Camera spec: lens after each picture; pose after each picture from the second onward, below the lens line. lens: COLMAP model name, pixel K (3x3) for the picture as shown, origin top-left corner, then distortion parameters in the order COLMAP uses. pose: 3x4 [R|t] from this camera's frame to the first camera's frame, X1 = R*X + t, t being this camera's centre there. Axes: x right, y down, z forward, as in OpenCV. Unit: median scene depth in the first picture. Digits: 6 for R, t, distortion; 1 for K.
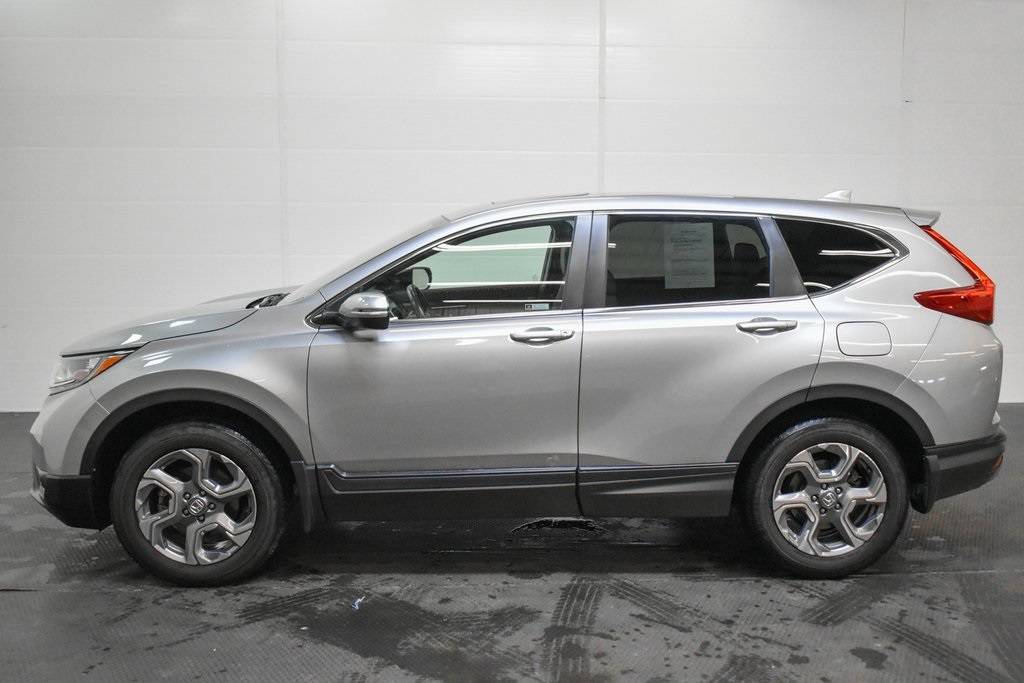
lens RADIAL K [[961.2, 0, 506.6], [0, 961.2, 337.7], [0, 0, 1]] dist [-0.021078, 0.000000]
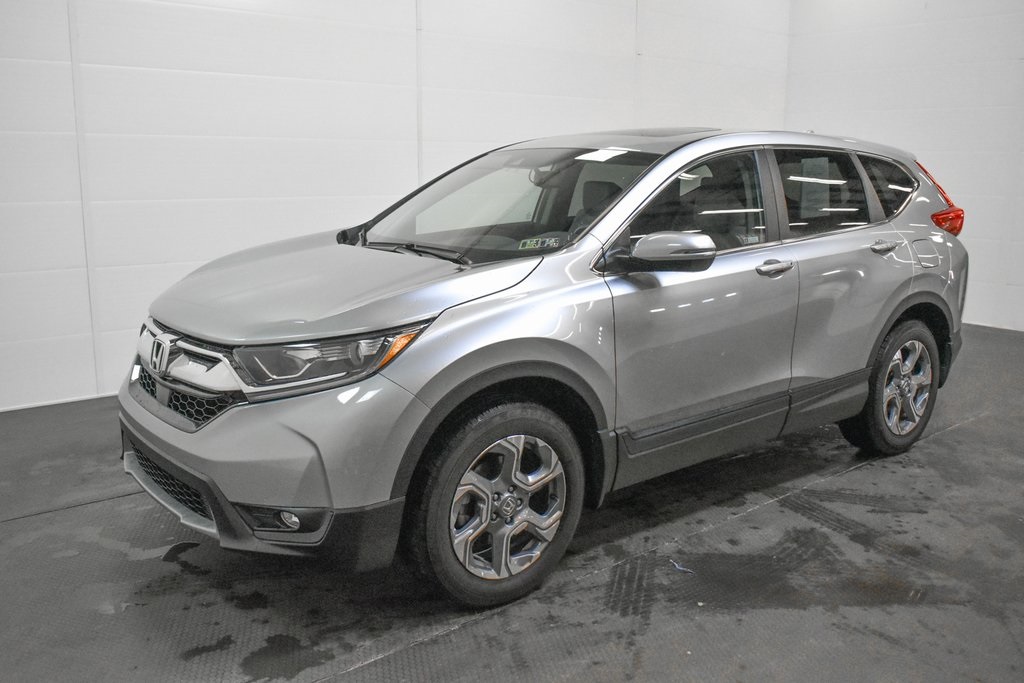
lens RADIAL K [[911.3, 0, 510.4], [0, 911.3, 339.6], [0, 0, 1]] dist [-0.027738, 0.018808]
pose [[0.801841, -0.112714, 0.586810, -0.760181], [0.071235, 0.993076, 0.093412, -0.036488], [-0.593276, -0.033100, 0.804318, 0.383884]]
